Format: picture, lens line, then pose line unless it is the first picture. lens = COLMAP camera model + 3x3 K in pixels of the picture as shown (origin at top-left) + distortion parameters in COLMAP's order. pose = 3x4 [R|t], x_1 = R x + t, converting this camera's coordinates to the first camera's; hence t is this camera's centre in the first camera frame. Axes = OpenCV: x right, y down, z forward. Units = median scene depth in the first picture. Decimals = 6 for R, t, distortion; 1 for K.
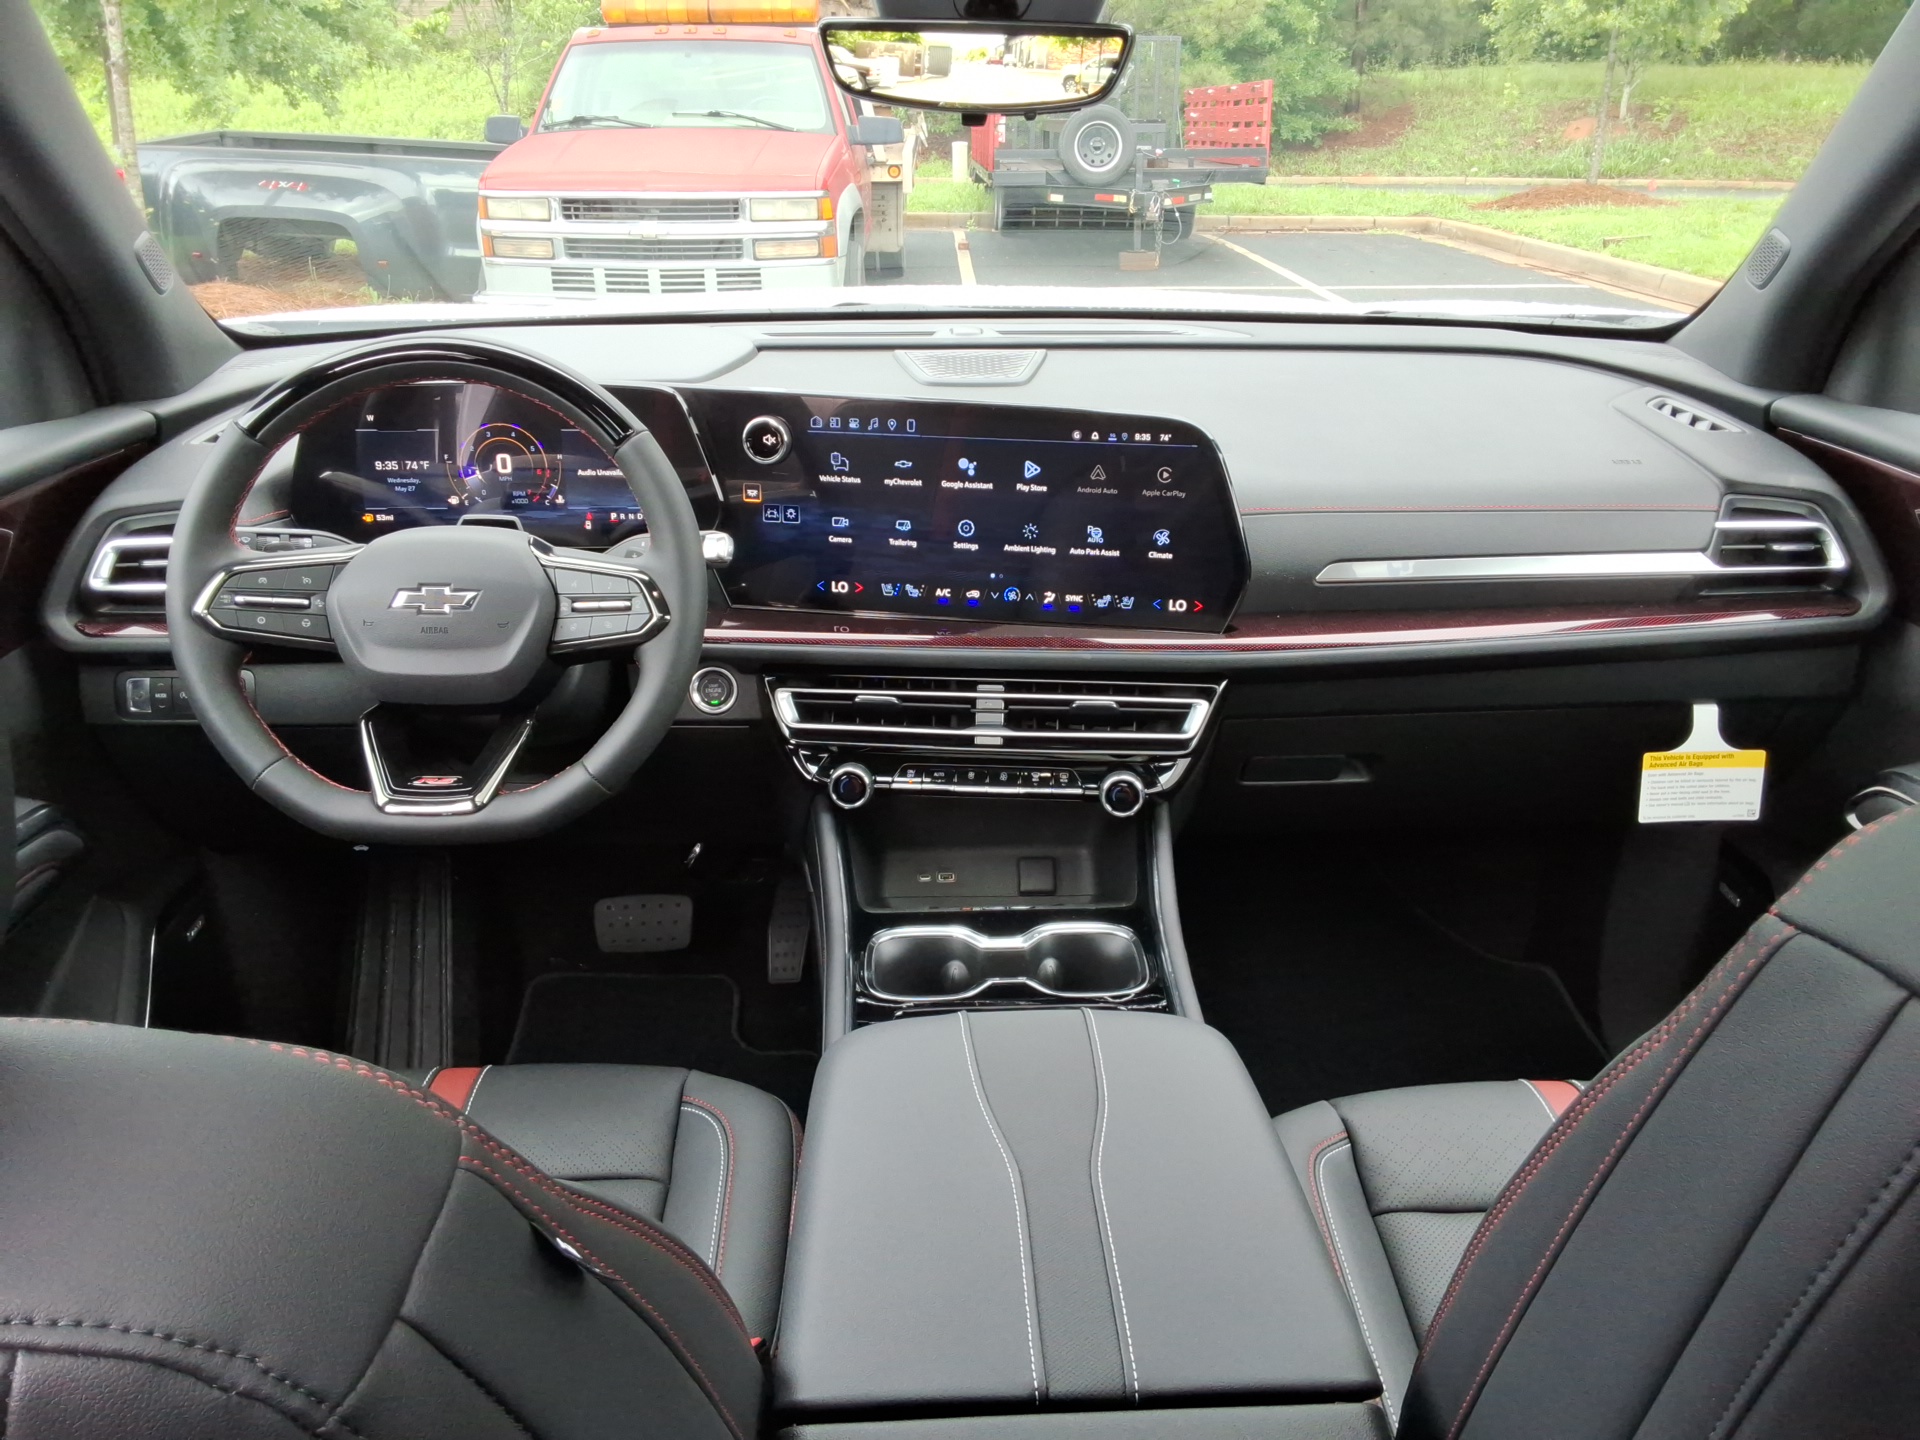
lens RADIAL K [[1547.8, 0, 987.4], [0, 1547.8, 705.0], [0, 0, 1]] dist [0.092951, -0.142420]
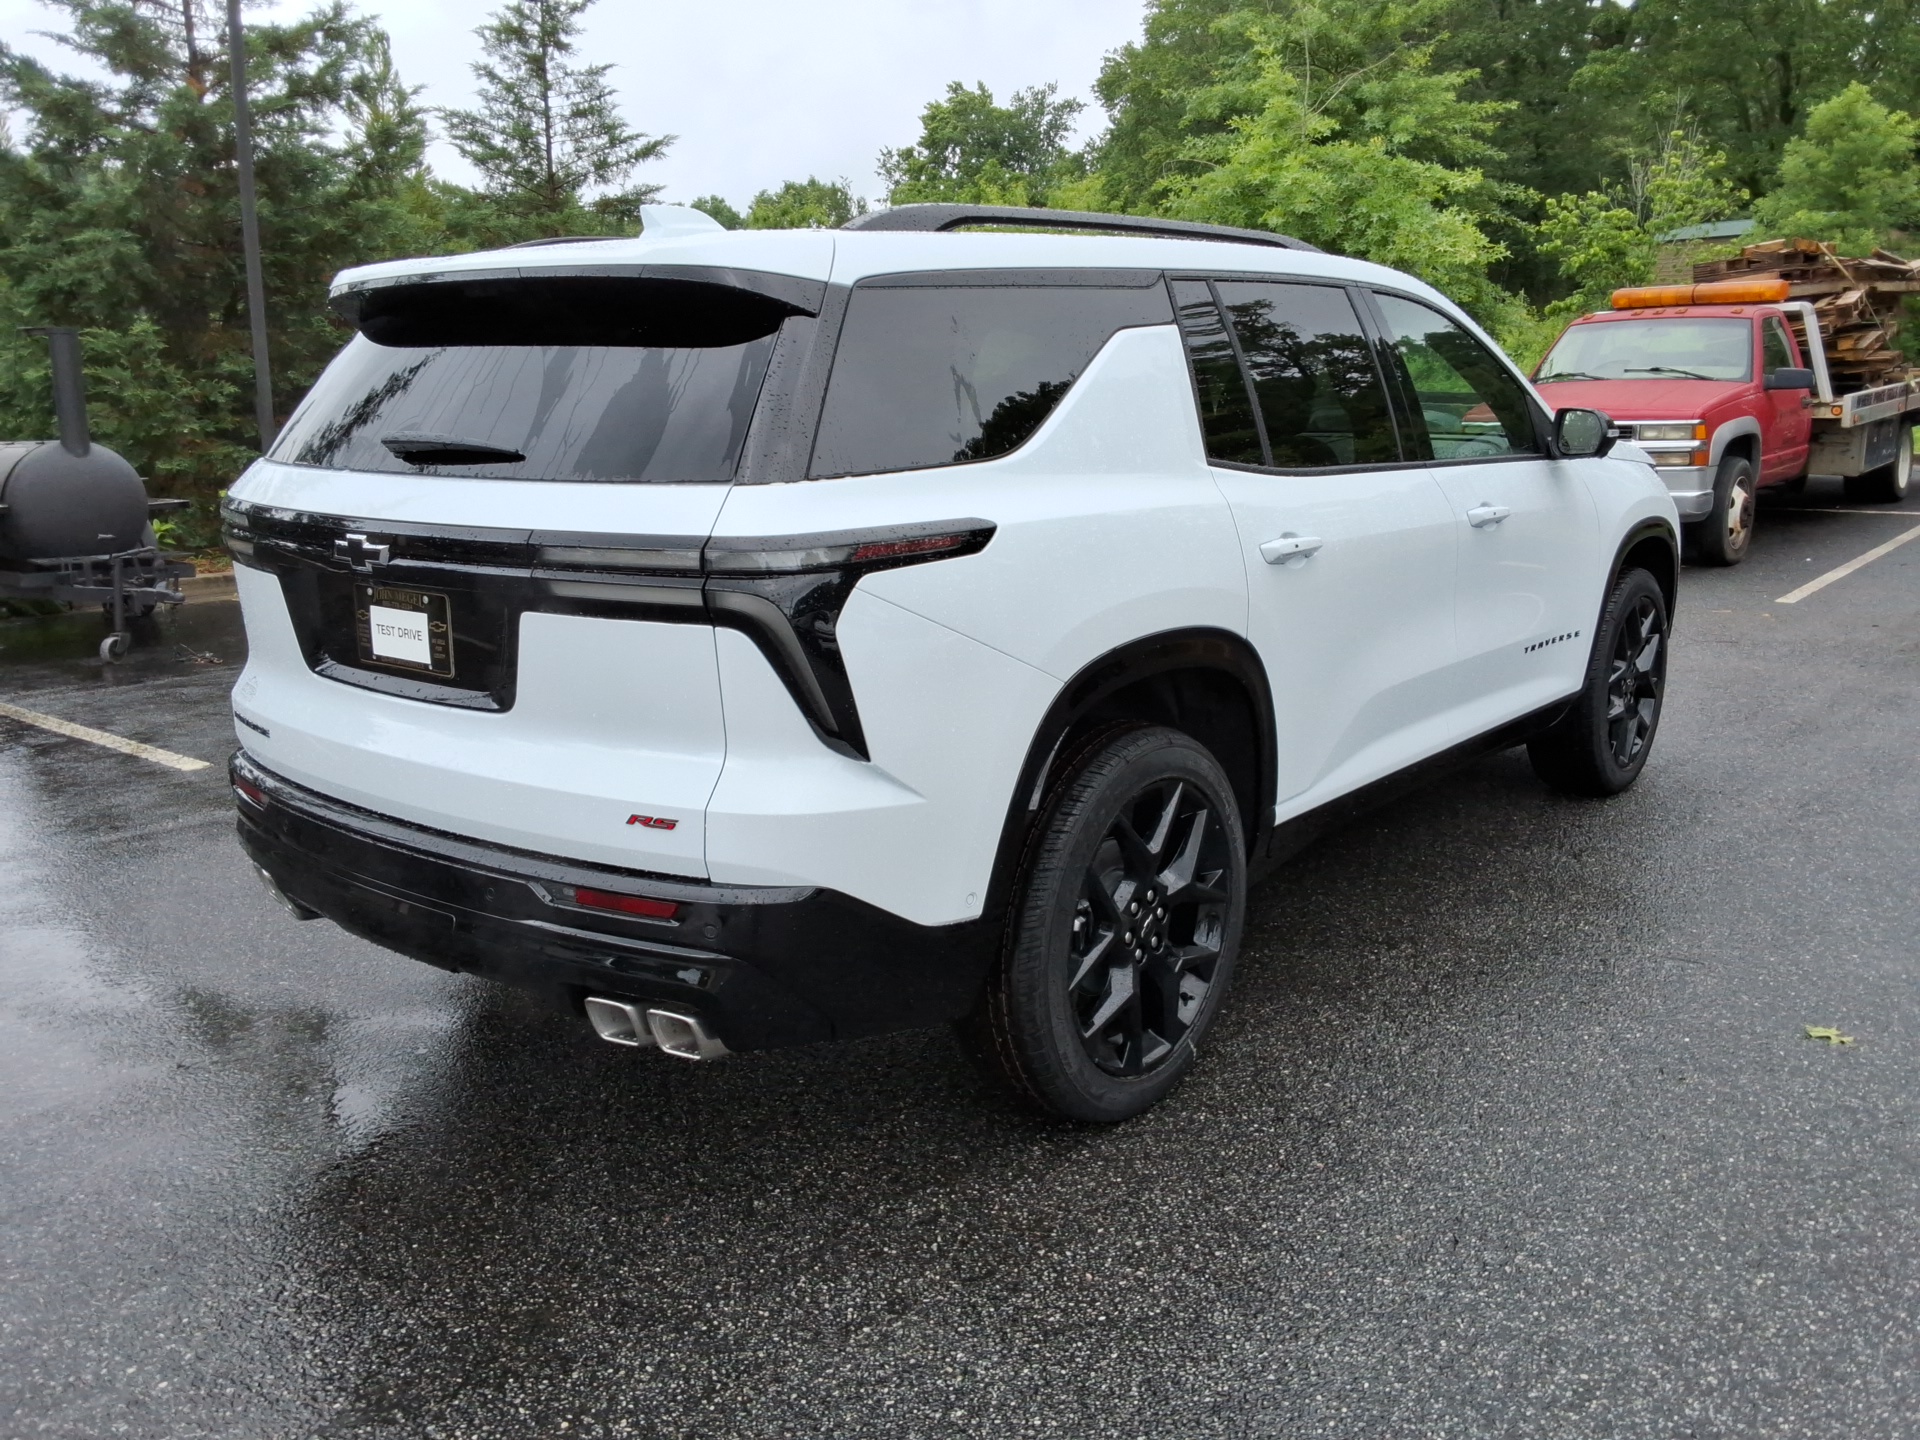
lens RADIAL K [[1547.8, 0, 986.0], [0, 1547.8, 699.9], [0, 0, 1]] dist [0.092951, -0.142420]
pose [[0.744999, 0.123212, -0.655587, 2.074074], [-0.223322, 0.972150, -0.071072, 0.882419], [0.628572, 0.199356, 0.751767, -2.293545]]
